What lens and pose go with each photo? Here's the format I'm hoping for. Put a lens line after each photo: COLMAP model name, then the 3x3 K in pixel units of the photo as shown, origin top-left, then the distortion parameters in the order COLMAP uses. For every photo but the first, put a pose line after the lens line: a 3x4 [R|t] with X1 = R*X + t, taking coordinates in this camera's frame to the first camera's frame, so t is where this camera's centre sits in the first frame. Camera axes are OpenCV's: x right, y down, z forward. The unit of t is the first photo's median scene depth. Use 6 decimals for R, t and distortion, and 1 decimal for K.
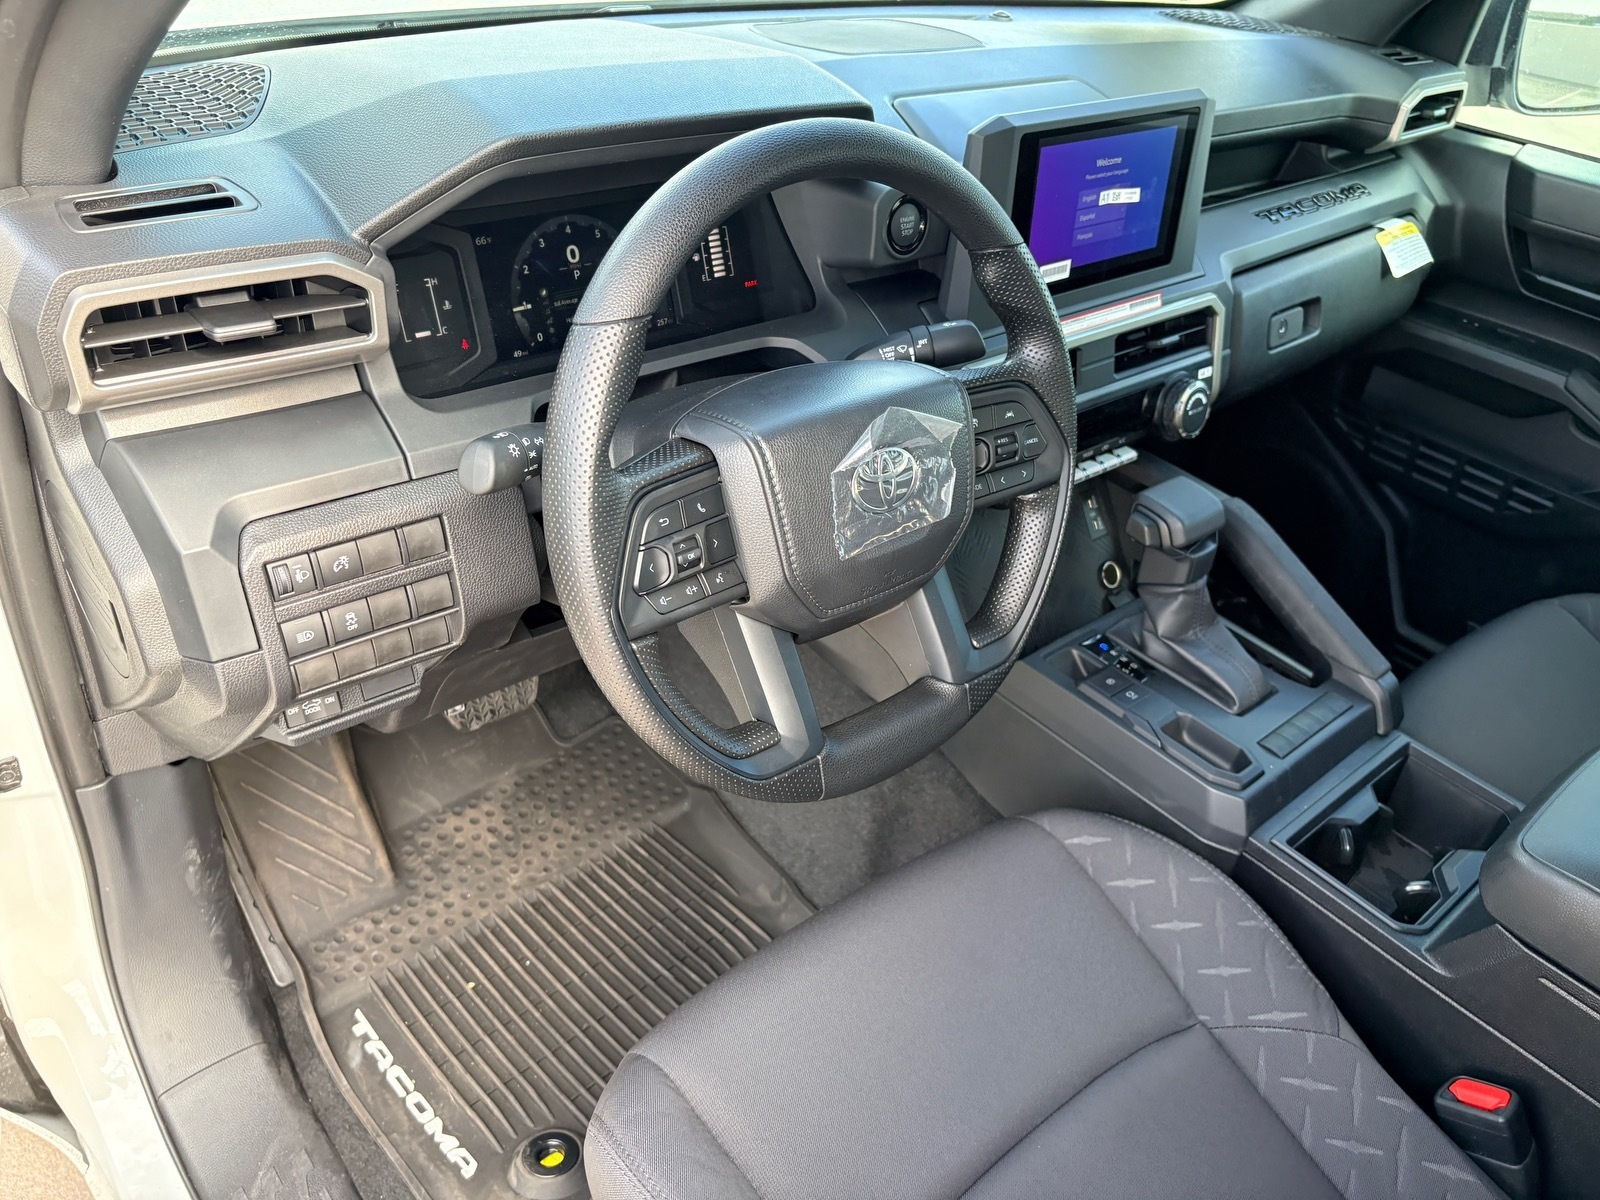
lens RADIAL K [[1228.2, 0, 805.5], [0, 1228.2, 609.5], [0, 0, 1]] dist [0.016877, 0.000985]
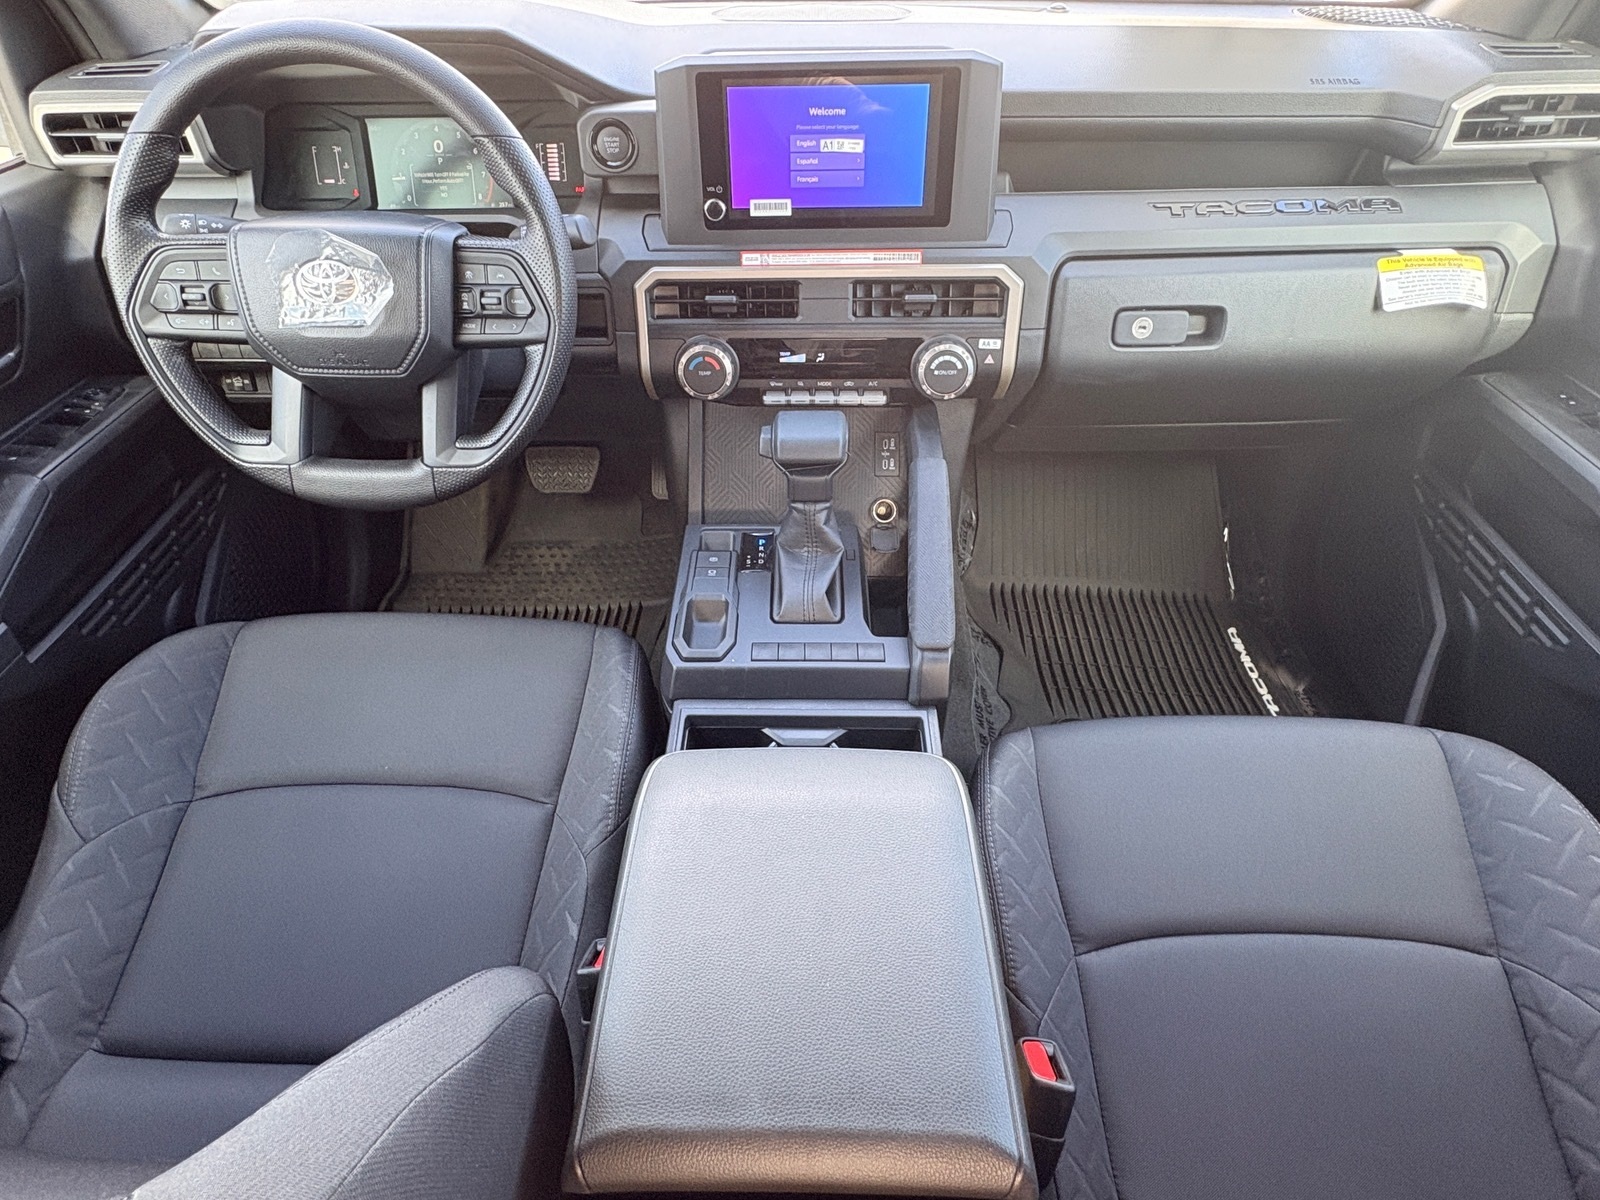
lens RADIAL K [[911.1, 0, 780.3], [0, 911.1, 592.2], [0, 0, 1]] dist [0.003081, 0.000289]
pose [[0.733963, 0.341775, -0.586931, 0.800293], [-0.314202, 0.936994, 0.152707, -0.064604], [0.602143, 0.072334, 0.795105, 0.331350]]
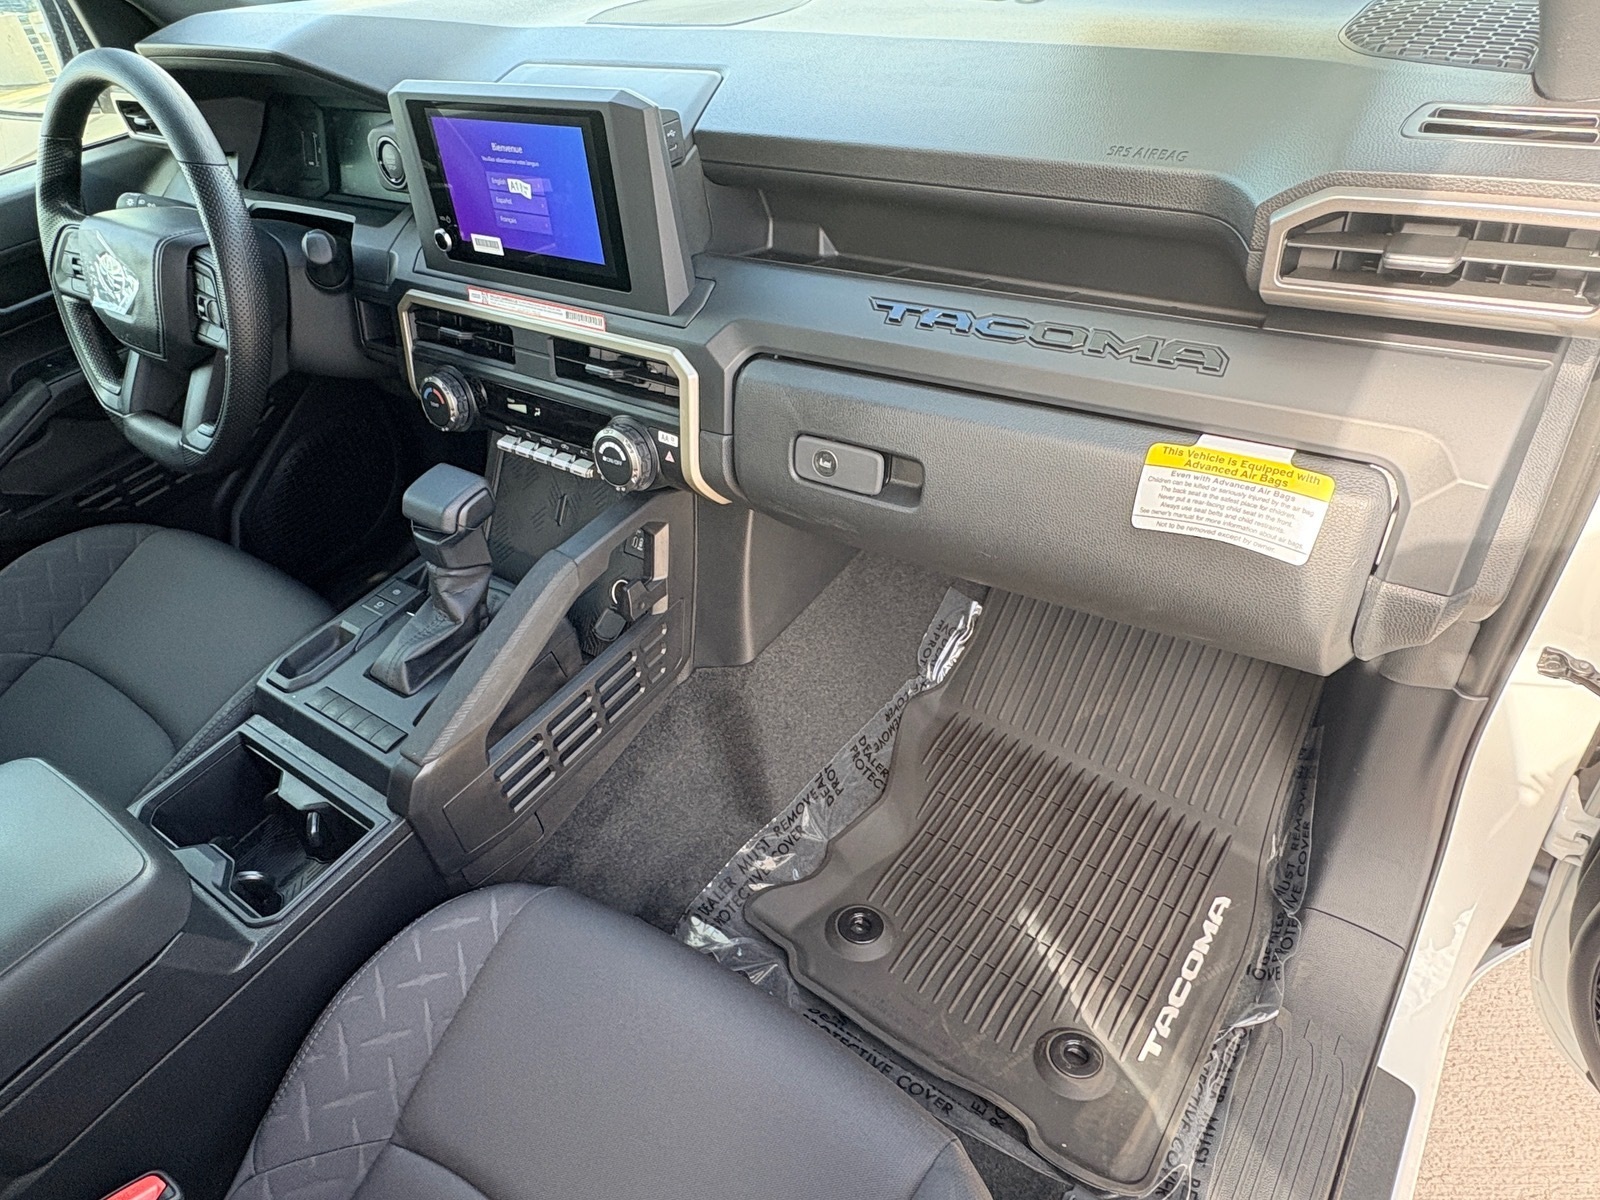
lens RADIAL K [[992.9, 0, 800.0], [0, 992.9, 600.0], [0, 0, 1]] dist [-0.007162, 0.001273]
pose [[0.221929, 0.525555, -0.821304, 1.078528], [-0.435324, 0.807106, 0.398839, -0.463750], [0.872491, 0.269019, 0.407907, 0.924889]]
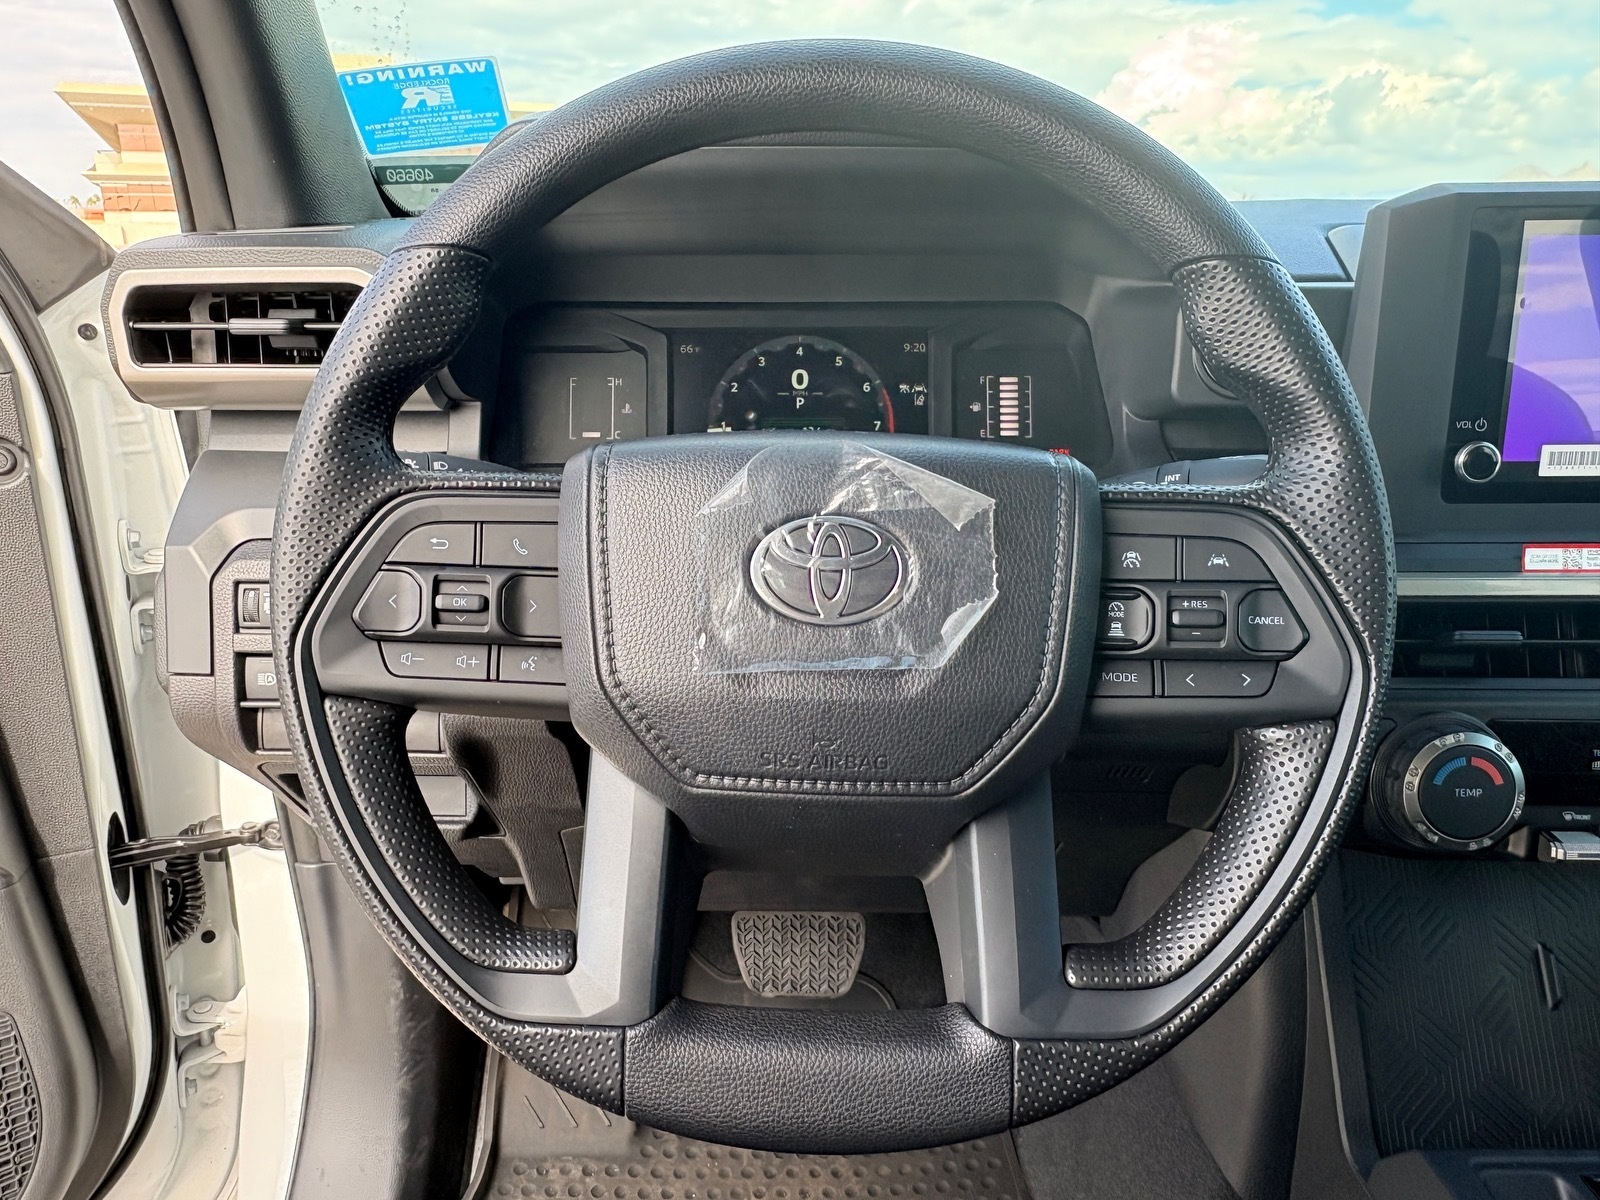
lens RADIAL K [[1135.3, 0, 754.4], [0, 1135.3, 592.4], [0, 0, 1]] dist [0.003761, -0.002199]
pose [[0.739345, 0.098251, -0.666120, 0.262544], [-0.322616, 0.920037, -0.222377, 0.021998], [0.591006, 0.379314, 0.711922, 0.403031]]
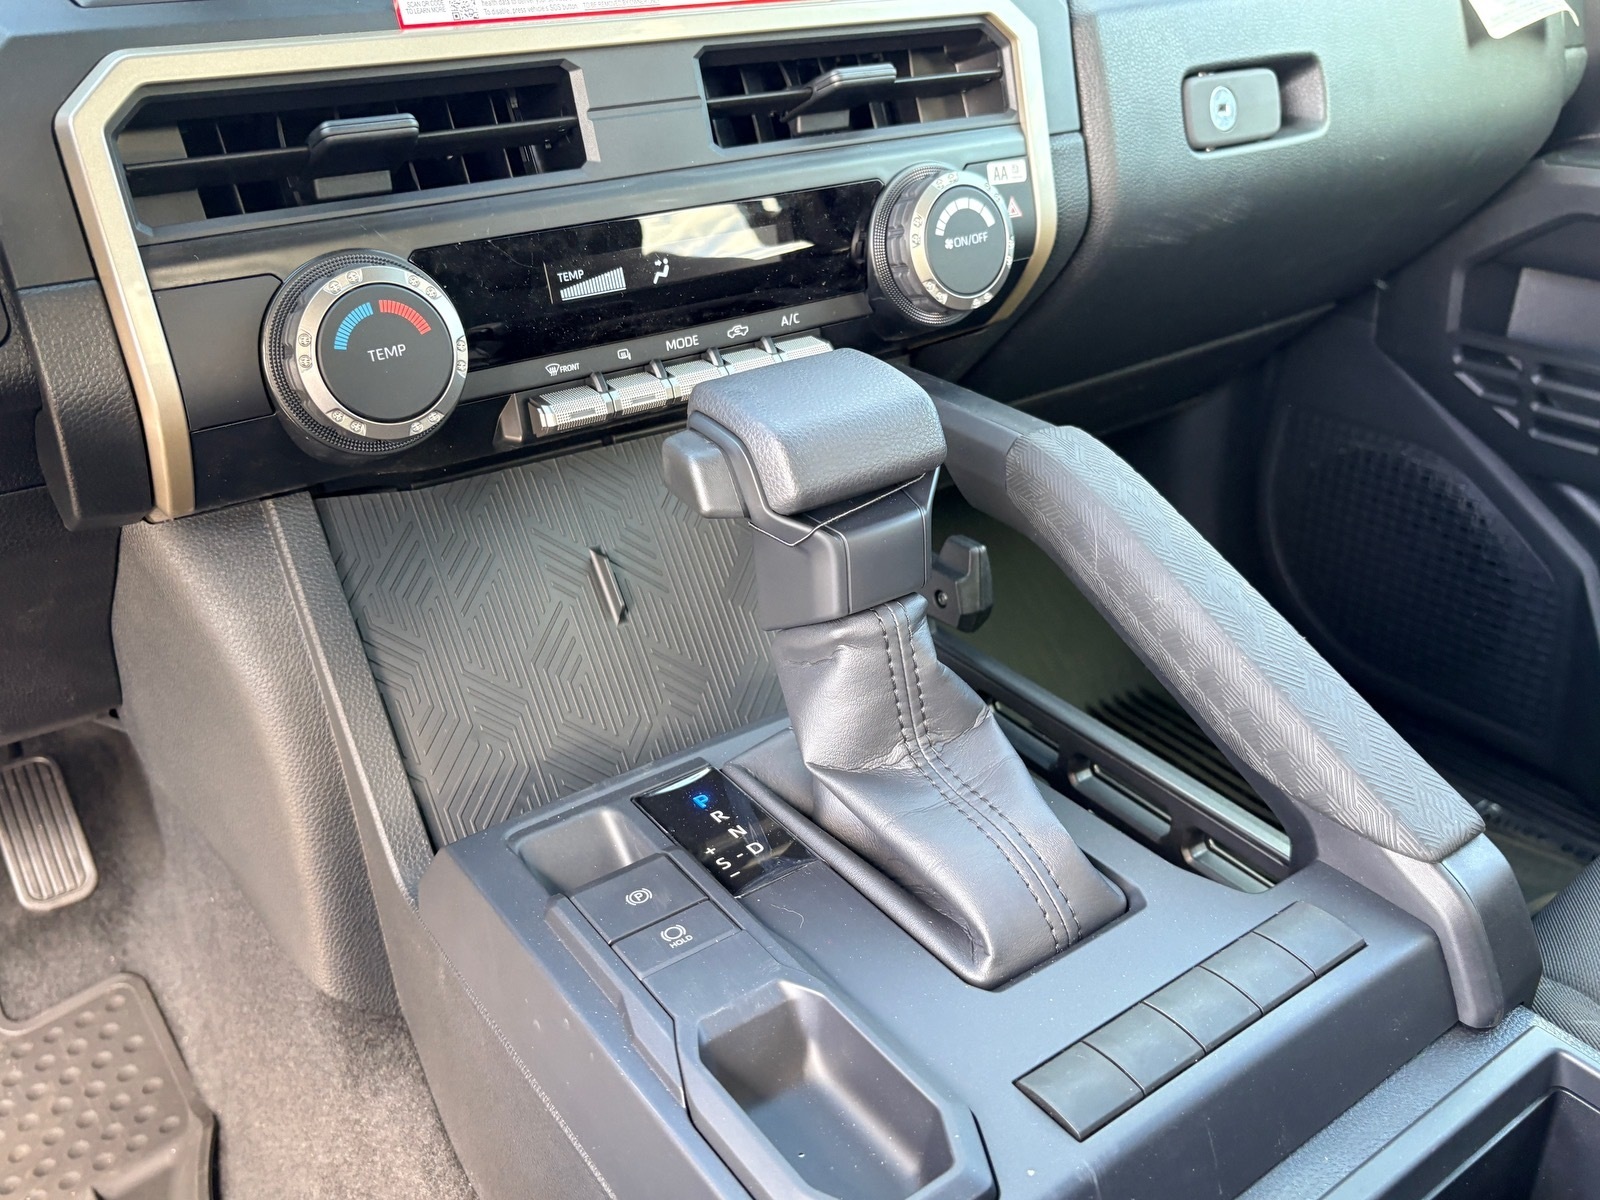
lens RADIAL K [[1343.1, 0, 808.8], [0, 1343.1, 598.9], [0, 0, 1]] dist [0.011065, -0.002524]
pose [[0.987652, -0.066968, -0.141631, 0.348304], [0.046068, 0.988211, -0.146004, 0.031201], [0.149738, 0.137676, 0.979093, 0.595402]]
